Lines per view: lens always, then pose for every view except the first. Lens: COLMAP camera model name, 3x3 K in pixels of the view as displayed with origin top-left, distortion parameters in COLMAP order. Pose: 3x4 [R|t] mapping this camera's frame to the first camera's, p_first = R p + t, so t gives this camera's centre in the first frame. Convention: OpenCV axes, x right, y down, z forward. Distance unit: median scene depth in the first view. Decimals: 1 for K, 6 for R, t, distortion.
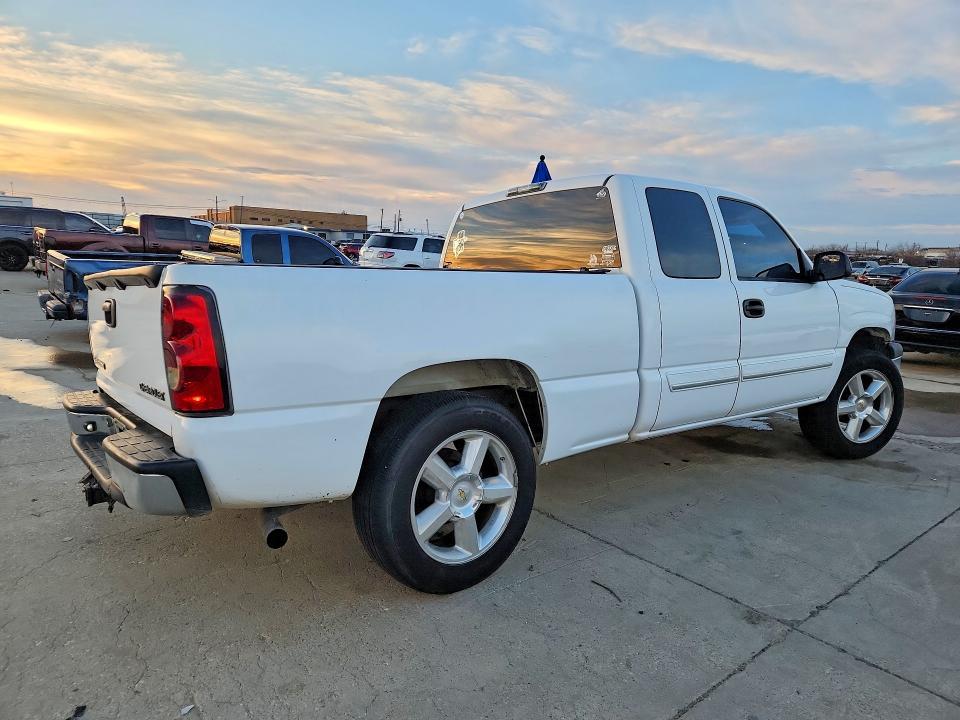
lens RADIAL K [[666.9, 0, 480.3], [0, 666.9, 353.5], [0, 0, 1]] dist [0.019279, -0.002682]
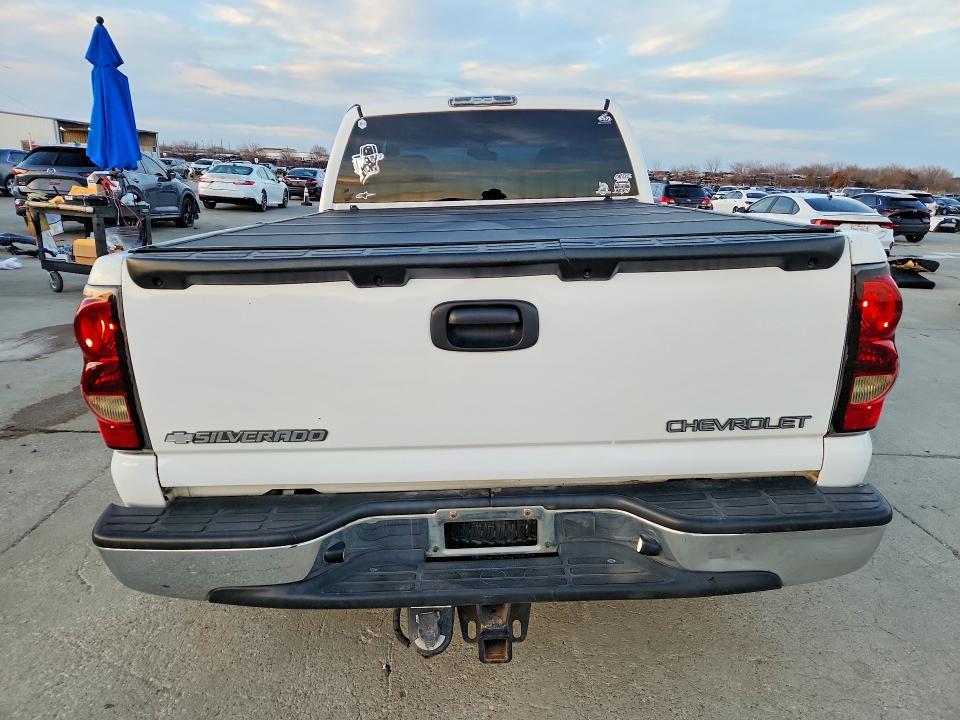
lens RADIAL K [[666.9, 0, 479.8], [0, 666.9, 362.3], [0, 0, 1]] dist [0.019279, -0.002682]
pose [[0.594883, -0.221870, 0.772585, -0.705730], [0.094894, 0.973815, 0.206592, -0.101891], [-0.798191, -0.049584, 0.600360, 0.495393]]
